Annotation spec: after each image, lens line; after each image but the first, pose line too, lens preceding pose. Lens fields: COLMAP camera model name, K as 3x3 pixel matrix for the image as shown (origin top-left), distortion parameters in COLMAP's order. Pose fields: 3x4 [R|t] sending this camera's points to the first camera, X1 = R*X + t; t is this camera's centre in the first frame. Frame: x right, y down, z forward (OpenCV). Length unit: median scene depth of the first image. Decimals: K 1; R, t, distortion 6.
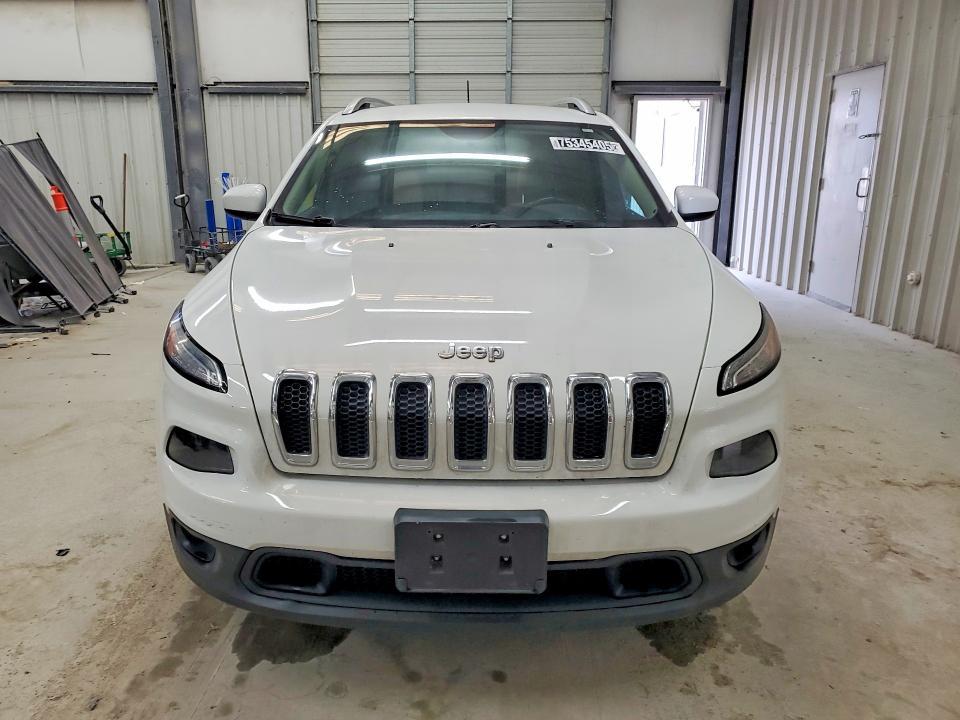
lens RADIAL K [[741.4, 0, 458.6], [0, 741.4, 360.1], [0, 0, 1]] dist [0.008920, 0.010656]
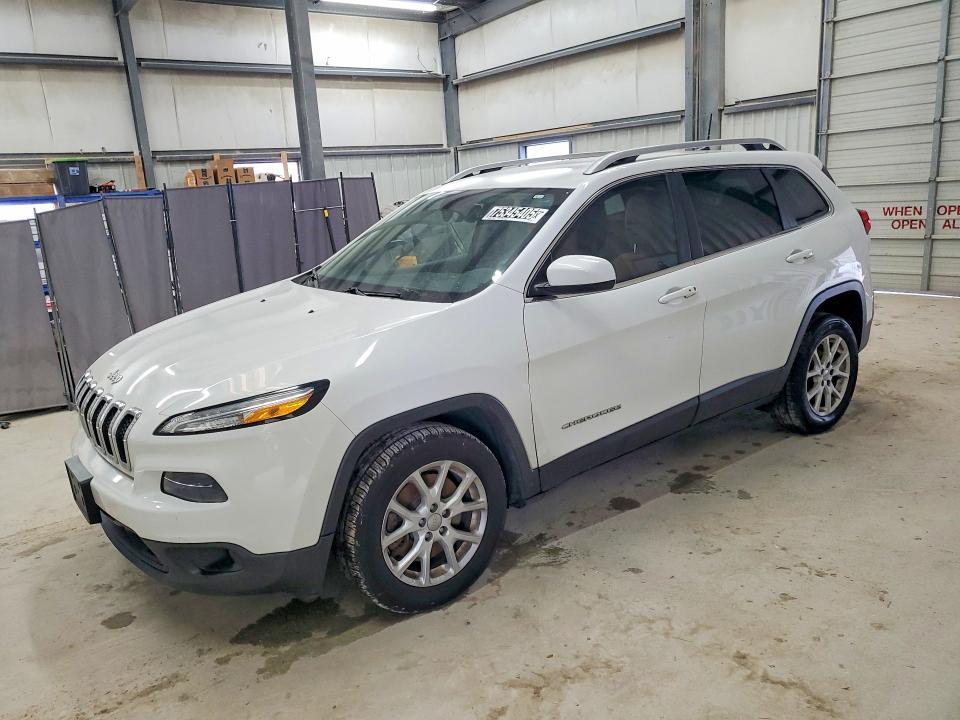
lens RADIAL K [[741.4, 0, 458.6], [0, 741.4, 360.1], [0, 0, 1]] dist [0.008920, 0.010656]
pose [[0.604259, 0.140369, -0.784326, 0.306004], [-0.136684, 0.988029, 0.071522, -0.046215], [0.784977, 0.063987, 0.616212, 0.097724]]
